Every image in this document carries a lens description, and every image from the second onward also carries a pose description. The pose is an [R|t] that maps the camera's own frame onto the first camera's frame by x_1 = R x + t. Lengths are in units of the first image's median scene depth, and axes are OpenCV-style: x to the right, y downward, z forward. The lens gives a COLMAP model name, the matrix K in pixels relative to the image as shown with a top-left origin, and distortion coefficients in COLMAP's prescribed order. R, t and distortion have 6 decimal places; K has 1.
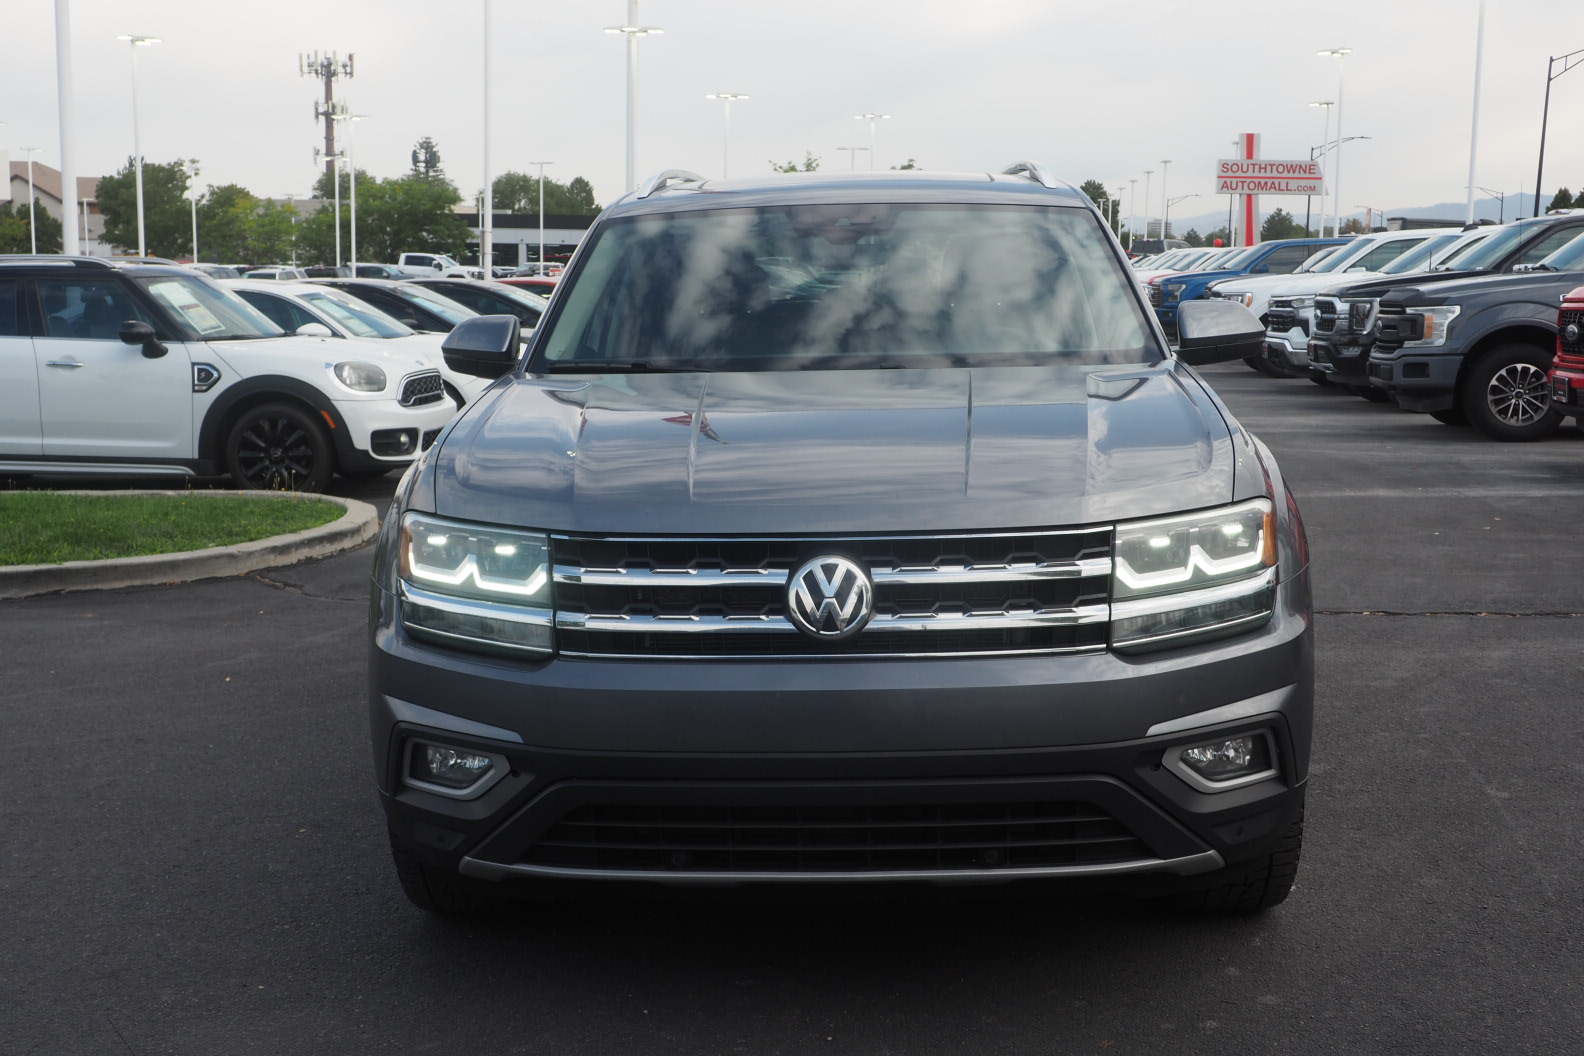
lens RADIAL K [[1798.1, 0, 792.4], [0, 1798.1, 526.4], [0, 0, 1]] dist [0.007023, 0.000000]
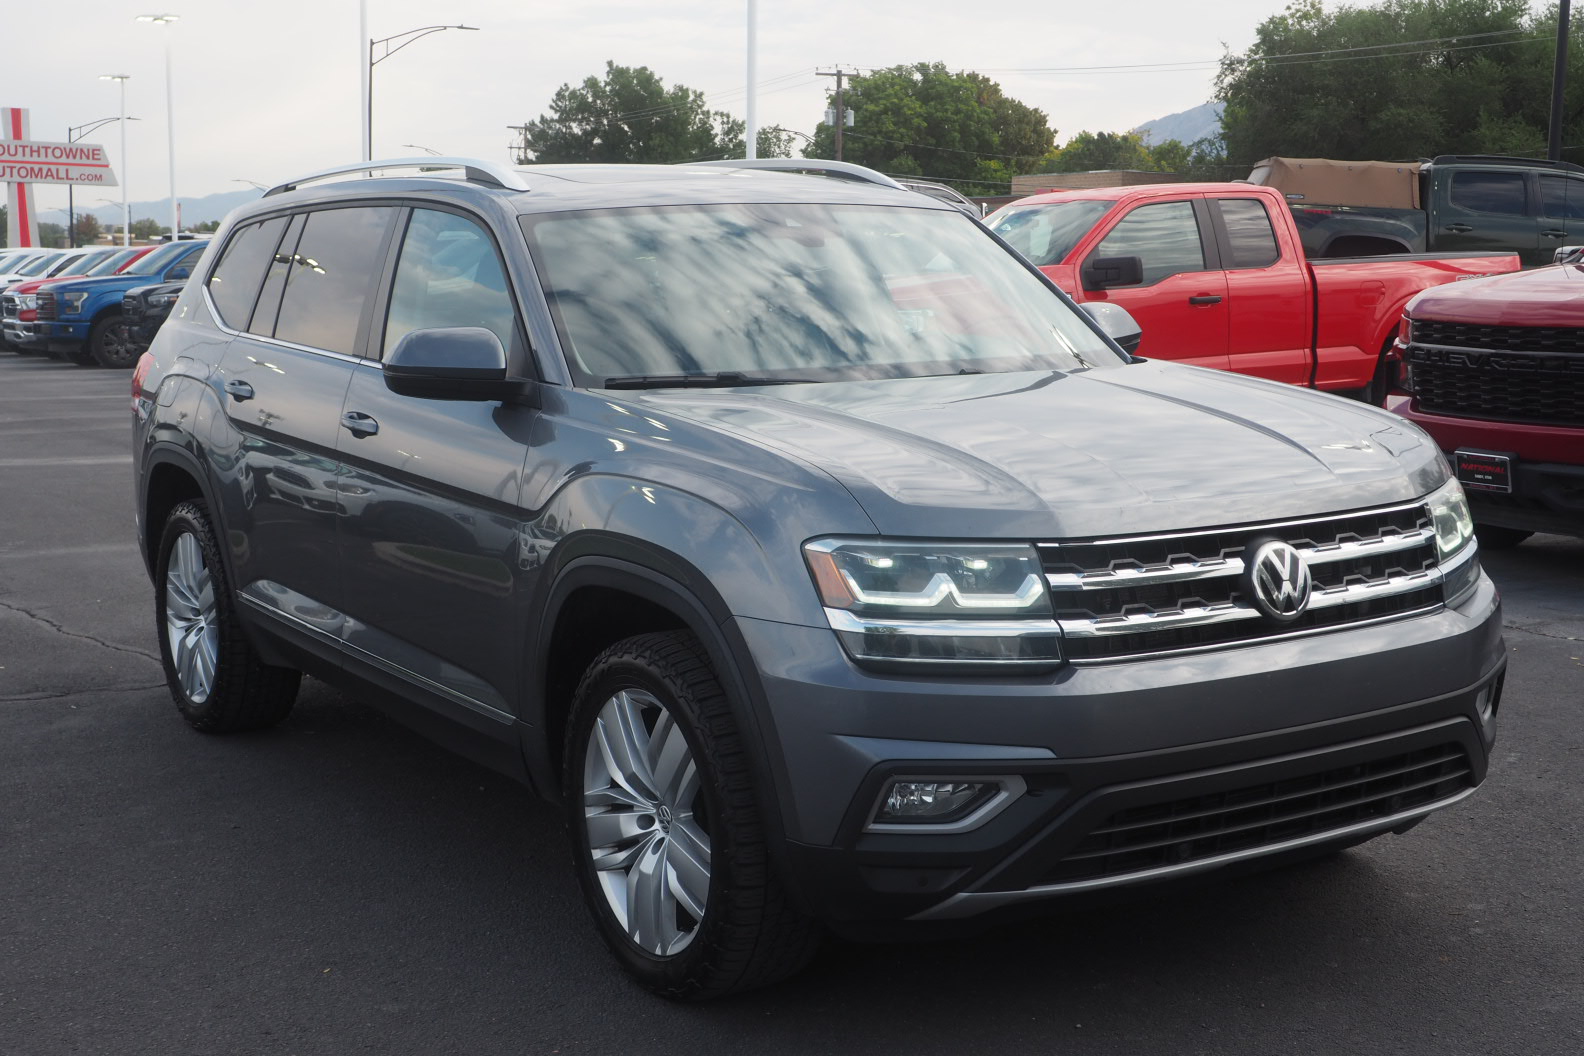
lens RADIAL K [[2187.0, 0, 792.4], [0, 2187.0, 529.2], [0, 0, 1]] dist [-0.023479, 0.000000]
pose [[0.807375, -0.065928, 0.586344, -0.887863], [0.081092, 0.996707, 0.000408, -0.013253], [-0.584439, 0.047218, 0.810062, 0.115769]]
